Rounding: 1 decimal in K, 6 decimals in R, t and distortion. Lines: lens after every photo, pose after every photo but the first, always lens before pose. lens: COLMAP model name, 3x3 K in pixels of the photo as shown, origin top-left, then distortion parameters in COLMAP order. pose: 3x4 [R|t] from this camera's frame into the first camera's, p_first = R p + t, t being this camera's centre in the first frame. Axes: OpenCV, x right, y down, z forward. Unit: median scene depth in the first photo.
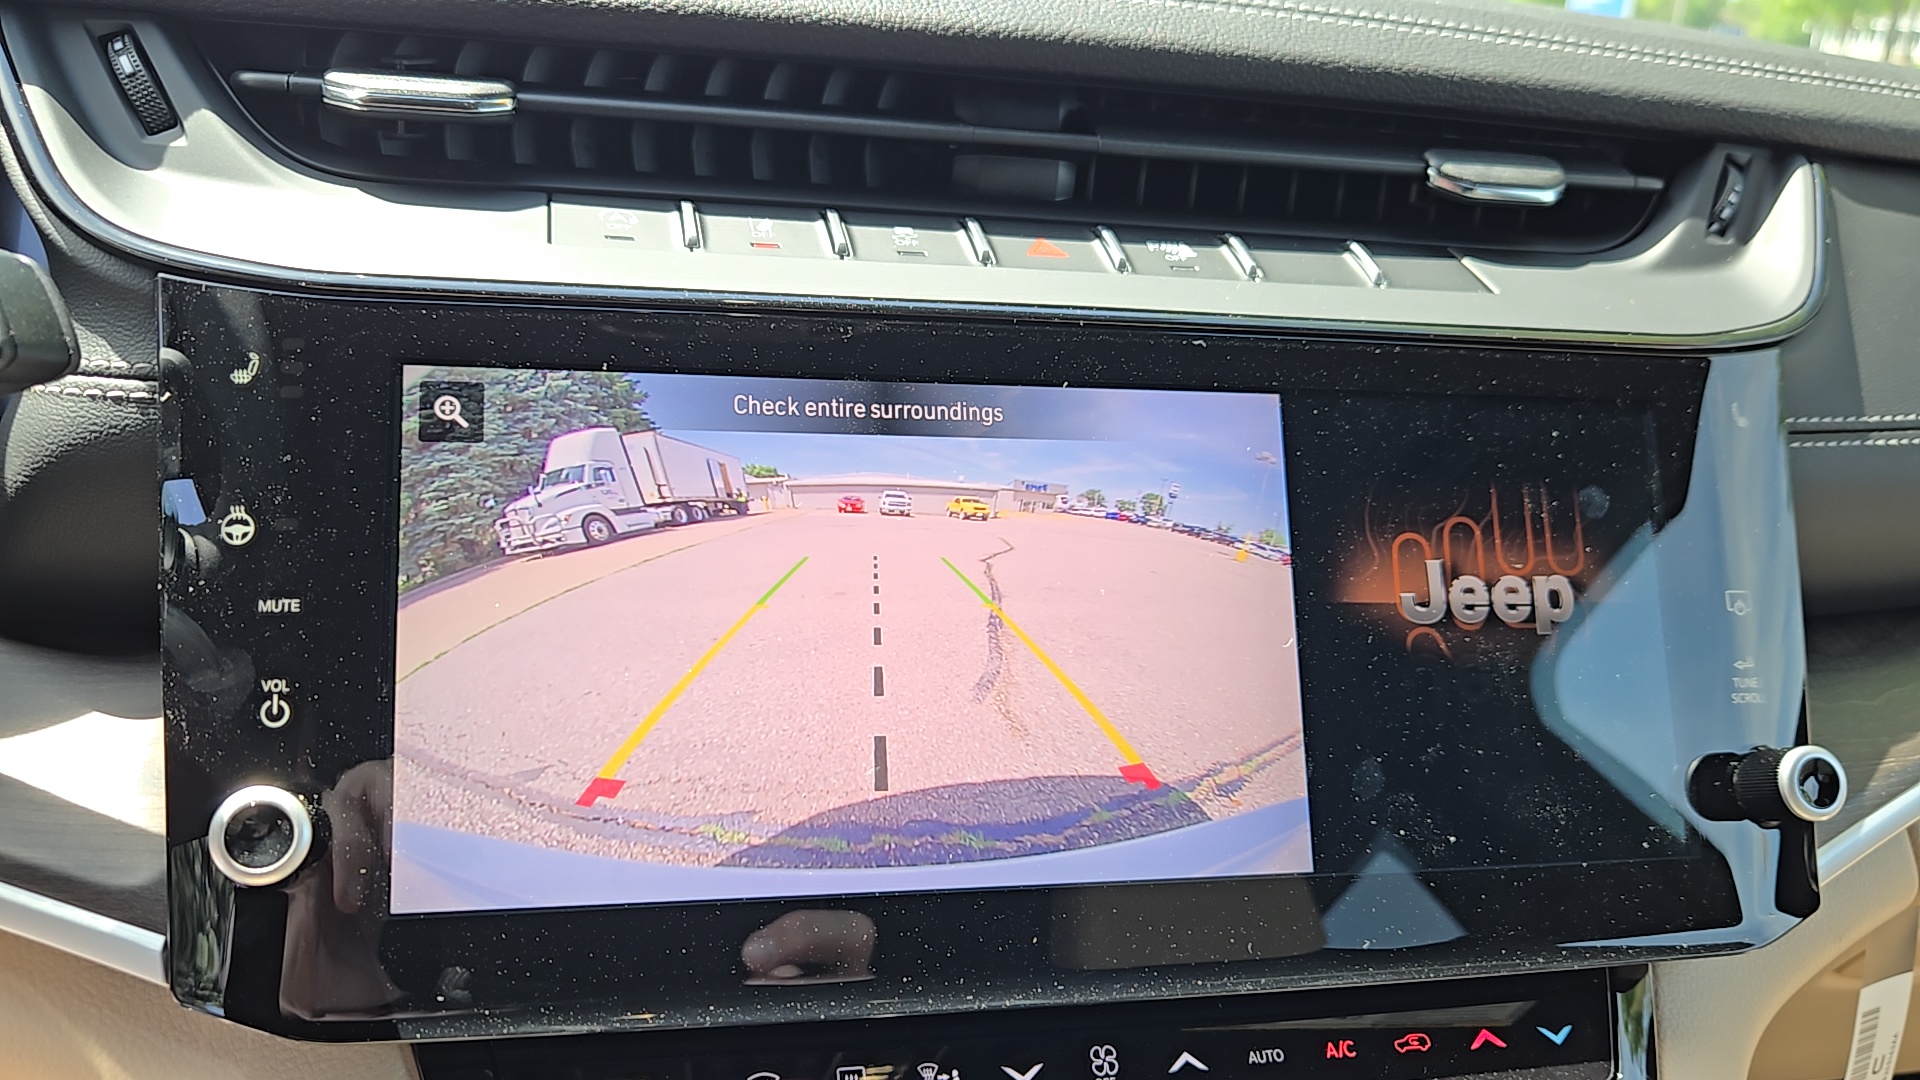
lens RADIAL K [[1528.4, 0, 960.0], [0, 1528.4, 540.0], [0, 0, 1]] dist [-0.011545, -0.002911]
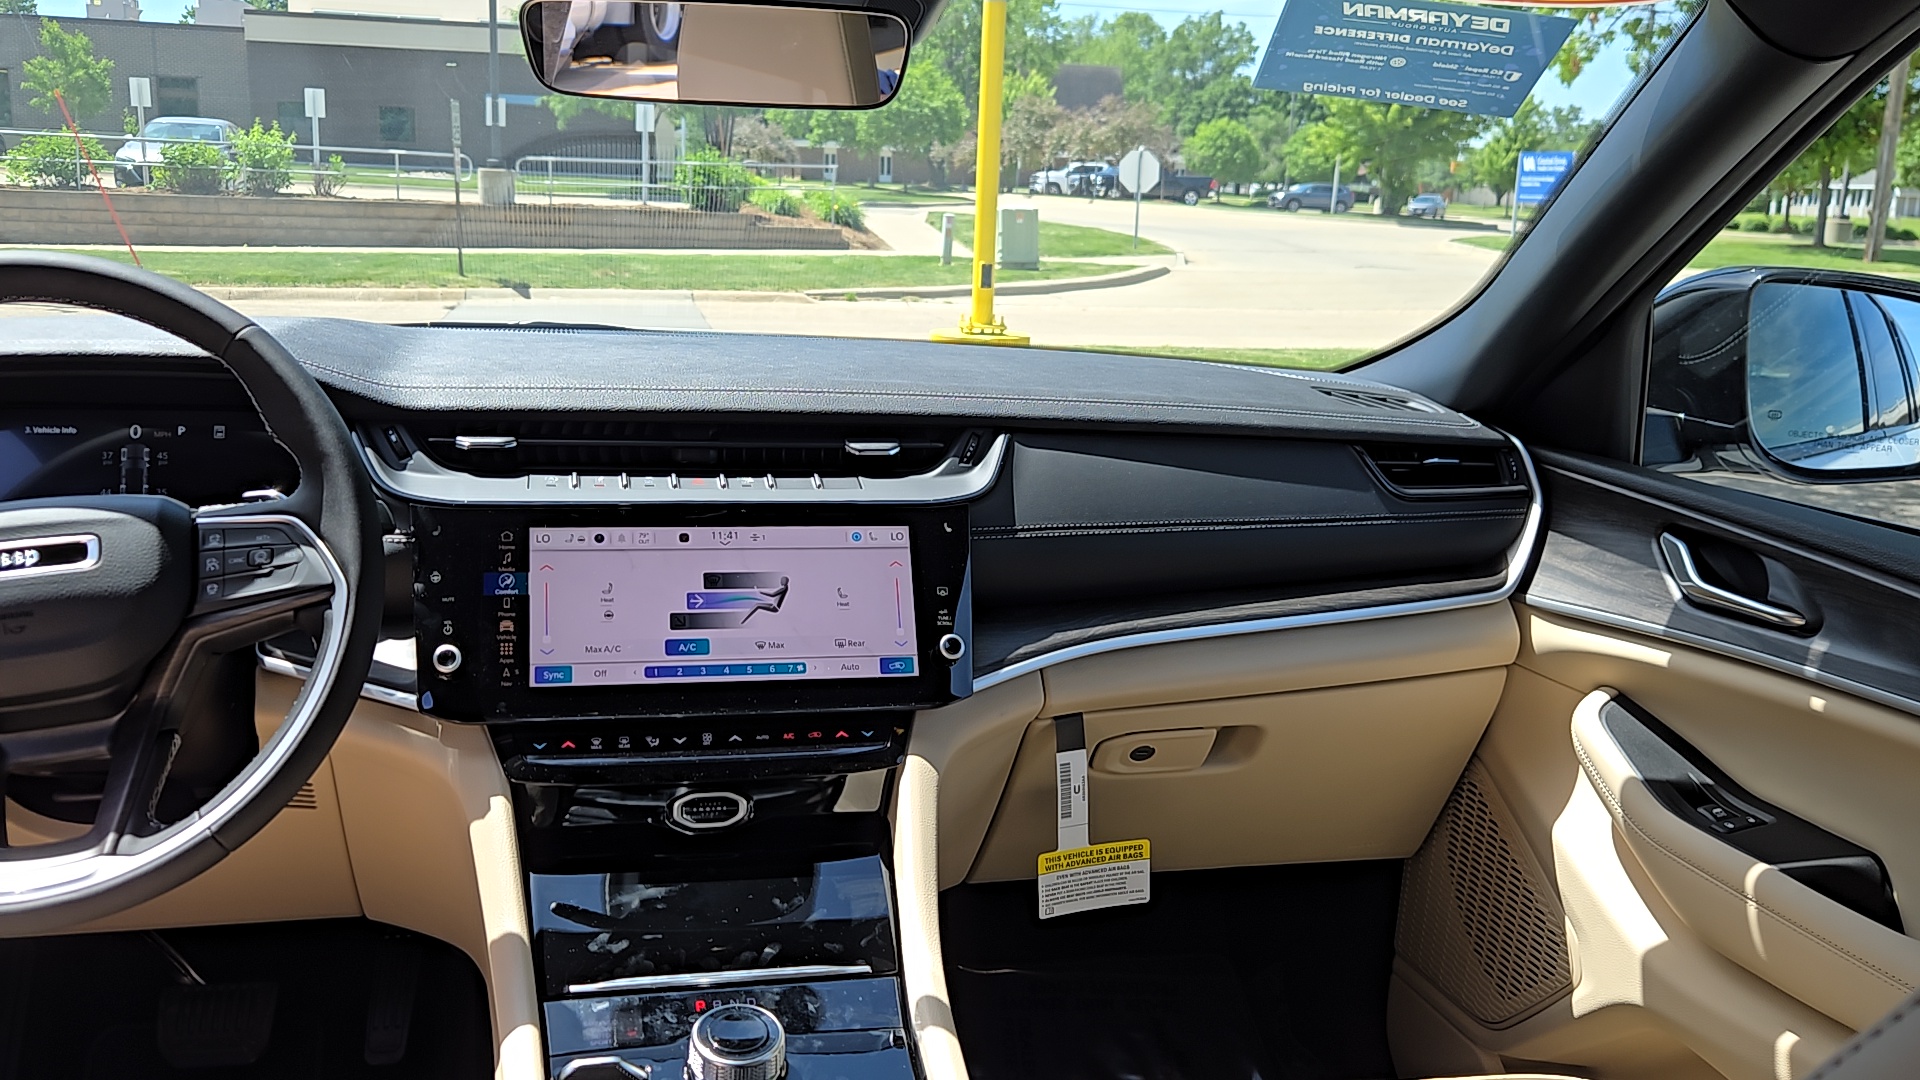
lens RADIAL K [[1598.5, 0, 952.3], [0, 1598.5, 544.7], [0, 0, 1]] dist [0.001068, 0.002978]
pose [[0.998263, -0.057580, 0.012497, 0.457820], [0.058894, 0.981502, -0.182169, 0.476820], [-0.001776, 0.182588, 0.983188, -1.842419]]
